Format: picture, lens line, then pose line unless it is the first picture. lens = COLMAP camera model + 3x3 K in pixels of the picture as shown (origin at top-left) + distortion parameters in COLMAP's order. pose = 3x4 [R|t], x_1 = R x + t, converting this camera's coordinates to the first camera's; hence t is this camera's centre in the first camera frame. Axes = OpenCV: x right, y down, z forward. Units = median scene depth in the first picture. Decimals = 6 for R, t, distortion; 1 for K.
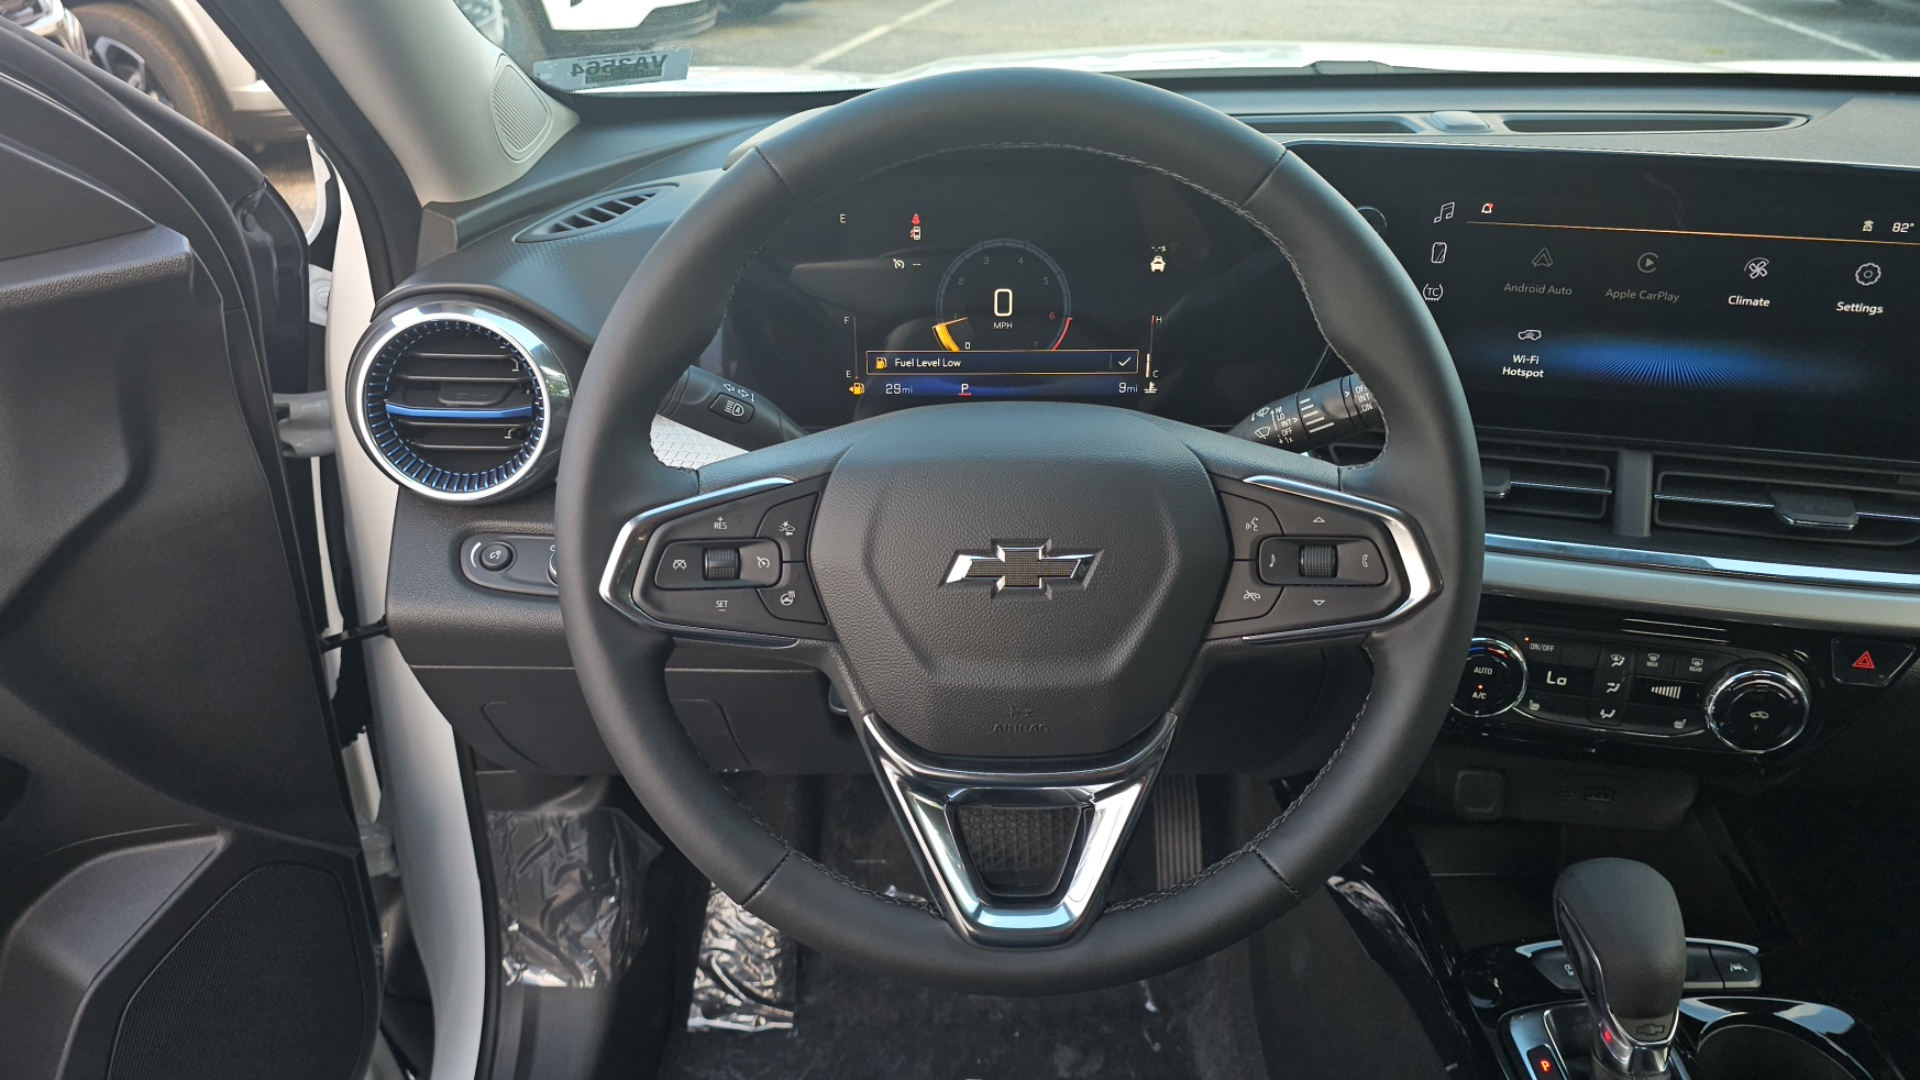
lens RADIAL K [[1411.0, 0, 972.3], [0, 1411.0, 541.2], [0, 0, 1]] dist [0.082235, -0.105521]
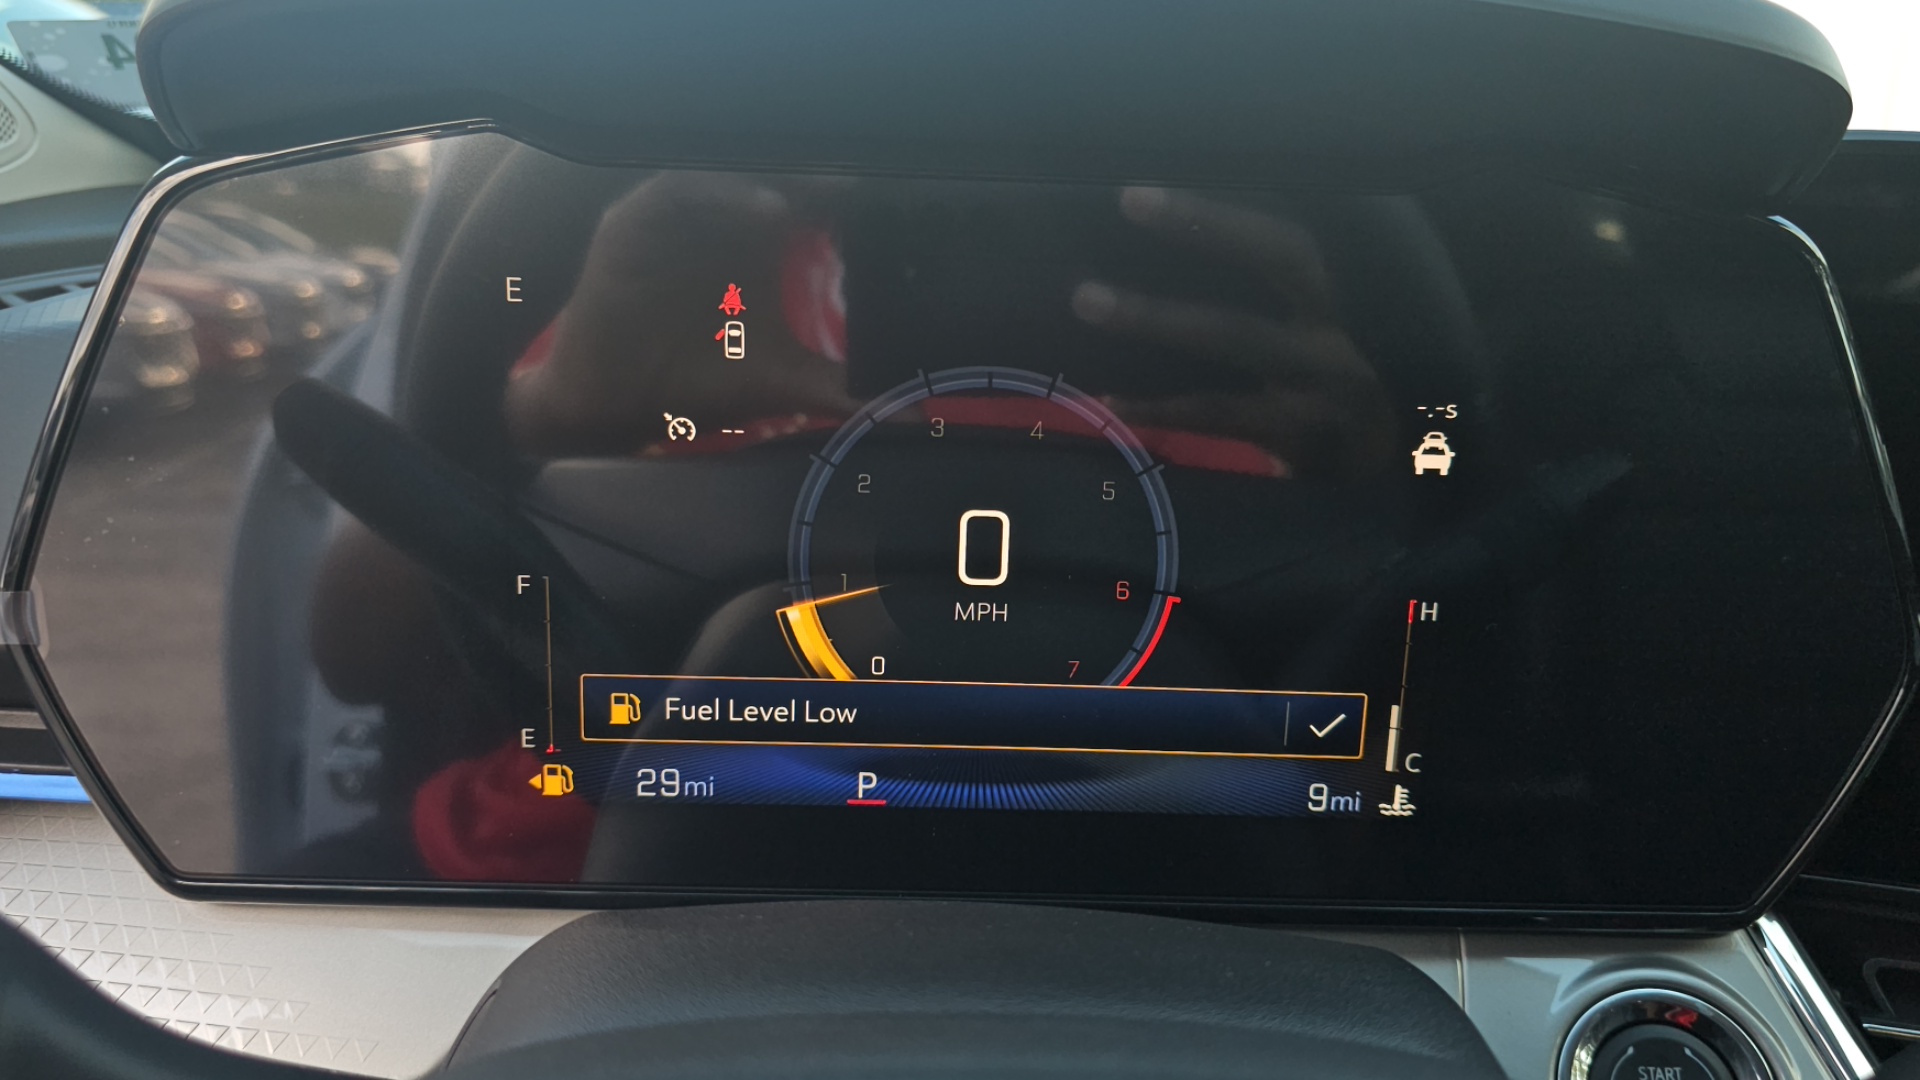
lens RADIAL K [[1411.0, 0, 972.3], [0, 1411.0, 541.2], [0, 0, 1]] dist [0.082235, -0.105521]
pose [[0.999414, 0.033284, 0.008035, 0.016566], [-0.031584, 0.986764, -0.159060, -0.118012], [-0.013223, 0.158713, 0.987236, 0.673675]]
